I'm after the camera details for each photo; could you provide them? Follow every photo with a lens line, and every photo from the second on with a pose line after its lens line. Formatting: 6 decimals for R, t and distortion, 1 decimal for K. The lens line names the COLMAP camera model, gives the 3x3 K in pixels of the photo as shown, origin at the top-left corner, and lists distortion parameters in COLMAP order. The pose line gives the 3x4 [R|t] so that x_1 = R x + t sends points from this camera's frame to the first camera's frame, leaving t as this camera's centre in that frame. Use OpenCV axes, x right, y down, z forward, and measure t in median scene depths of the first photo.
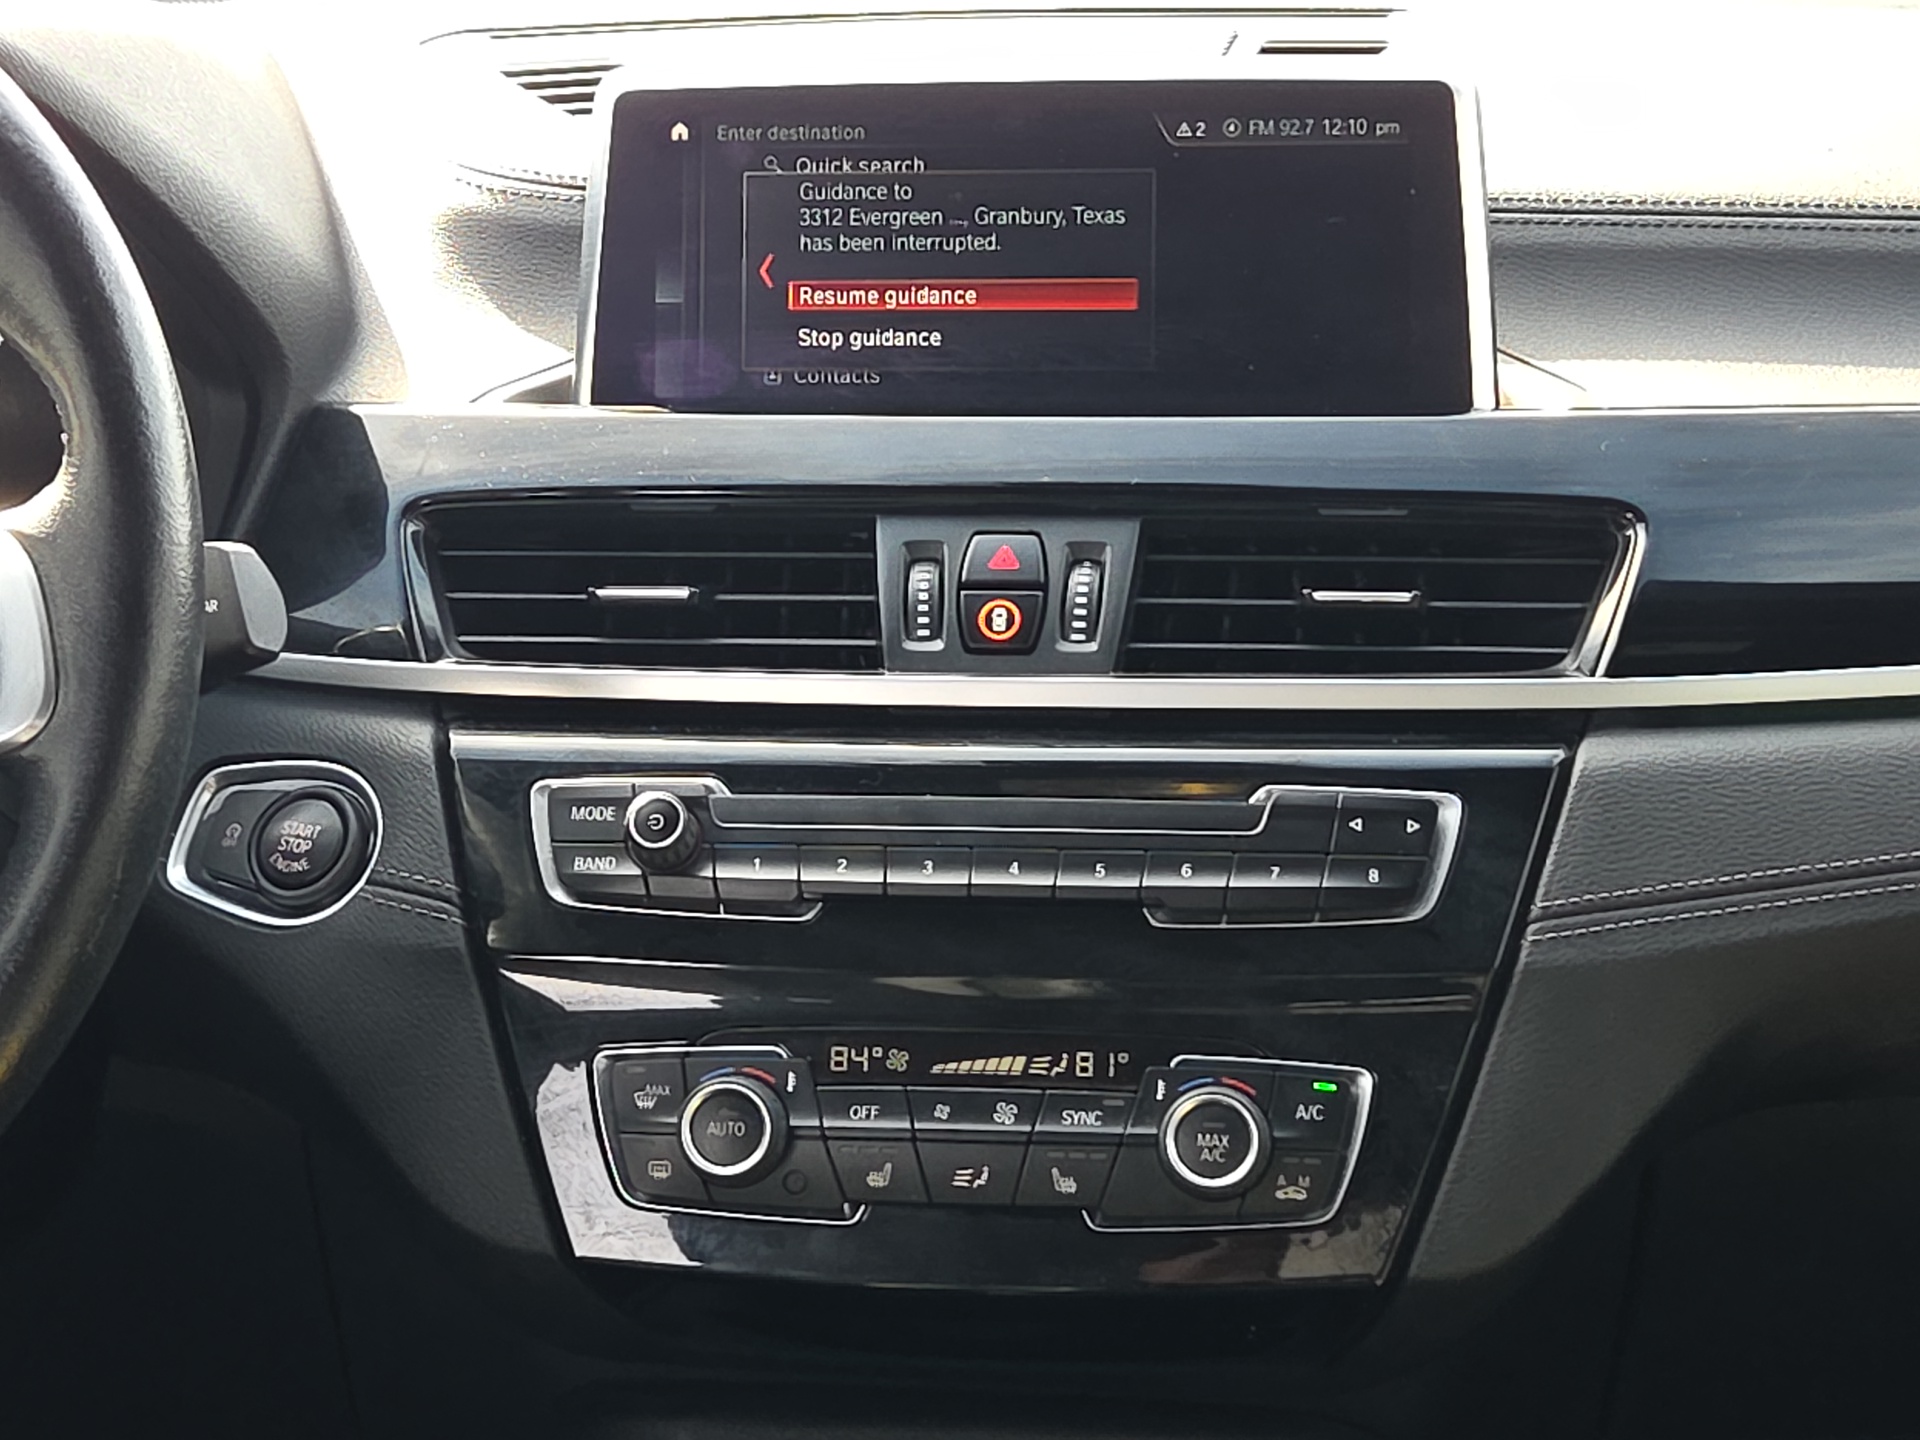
lens RADIAL K [[4208.6, 0, 960.0], [0, 4208.6, 720.0], [0, 0, 1]] dist [0.031477, 0.244556]
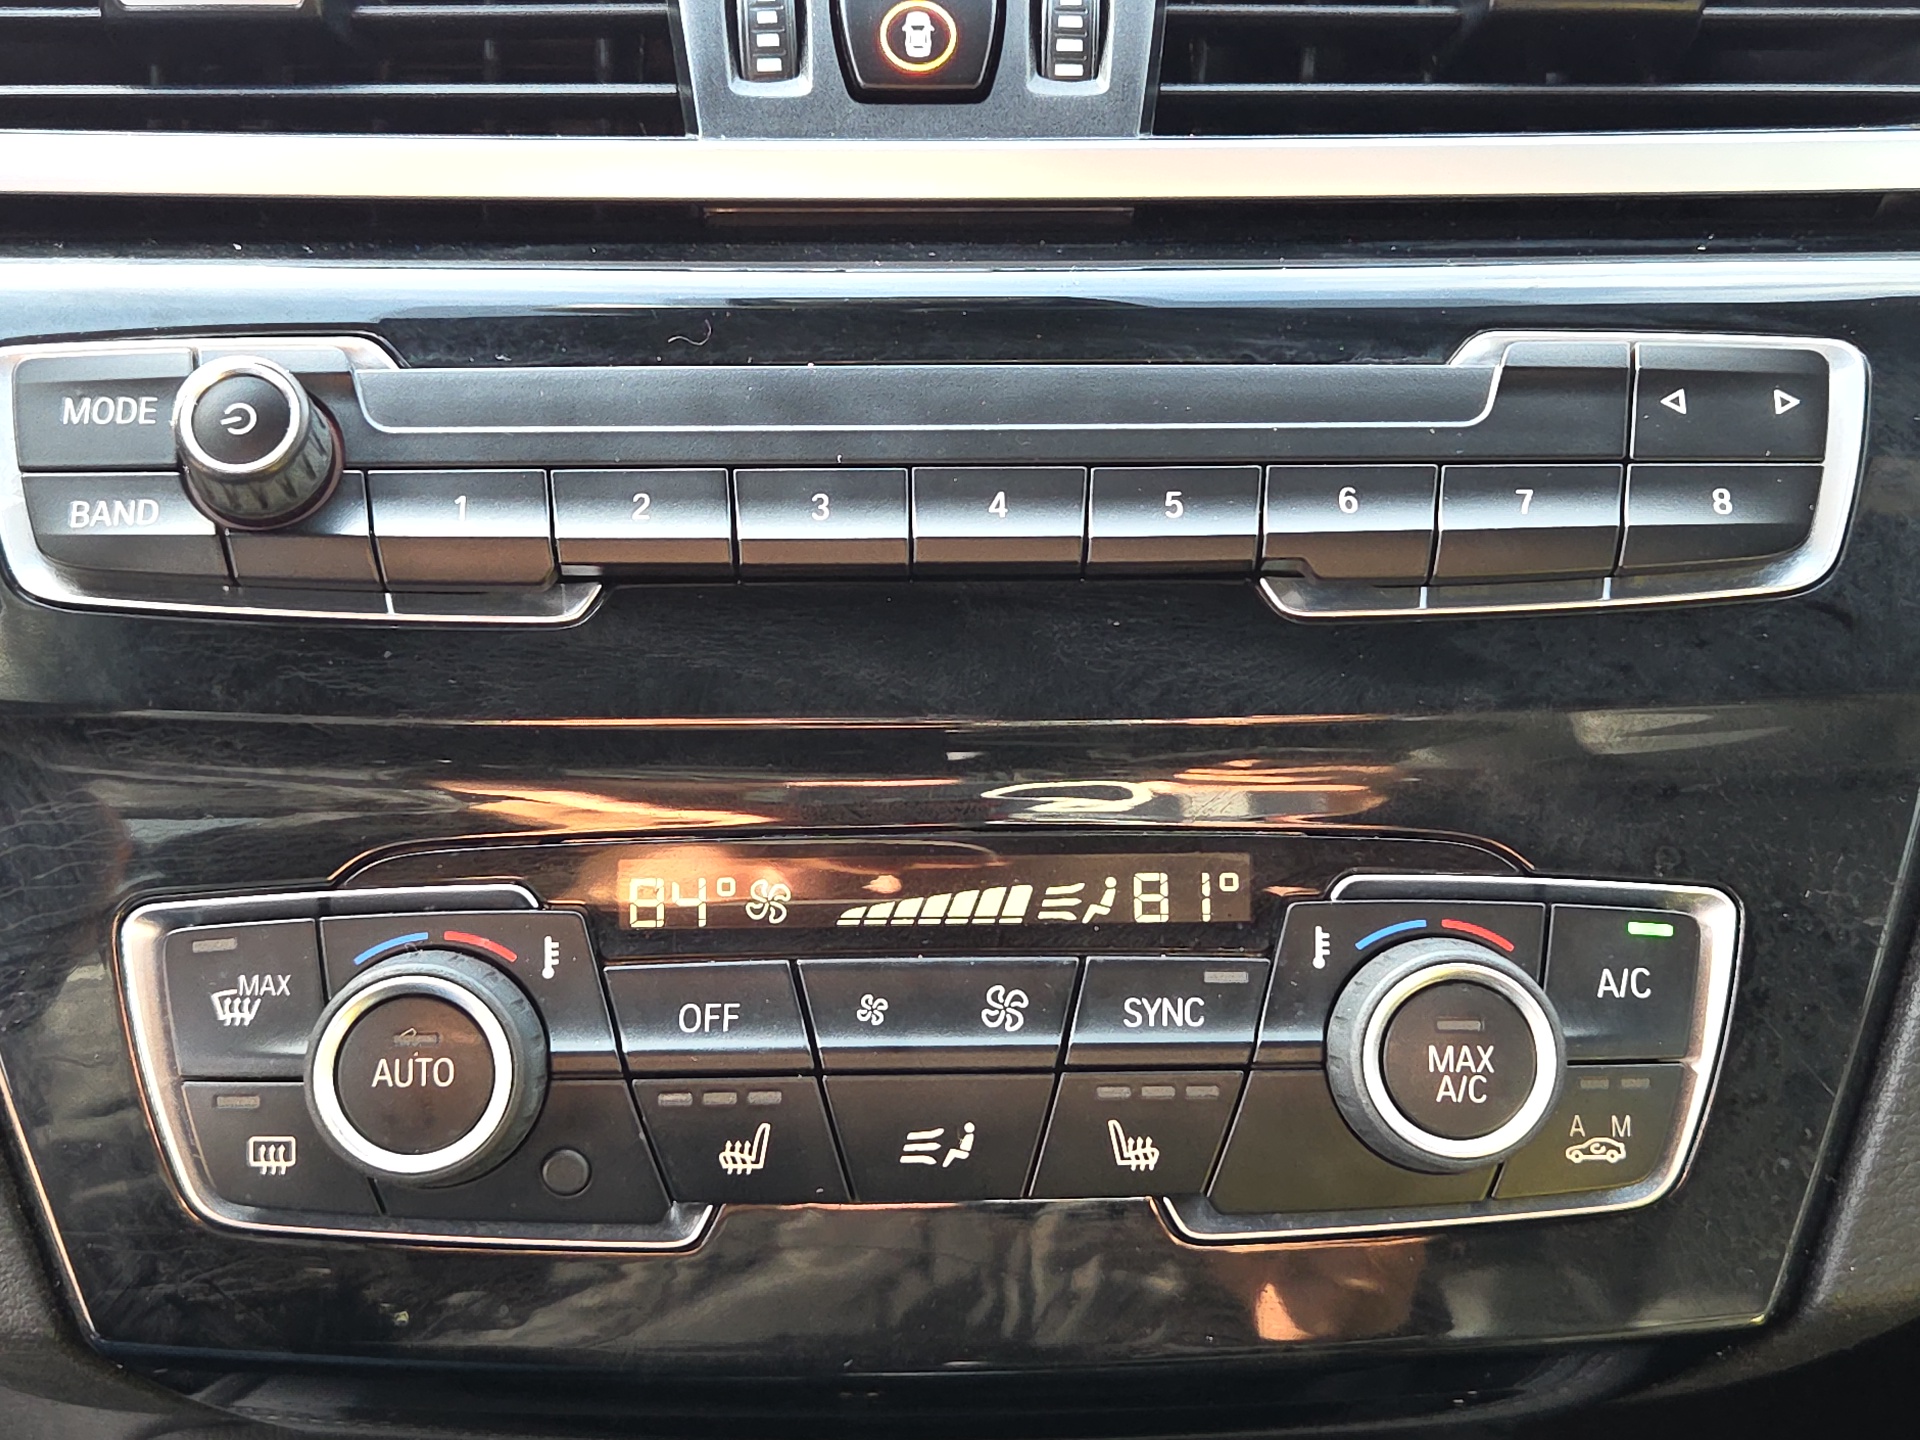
lens RADIAL K [[2565.8, 0, 960.0], [0, 2565.8, 720.0], [0, 0, 1]] dist [0.040226, 0.040117]
pose [[0.987868, -0.029980, 0.152374, -0.037820], [0.018631, 0.996981, 0.075376, 0.037942], [-0.154174, -0.071622, 0.985444, 0.708484]]
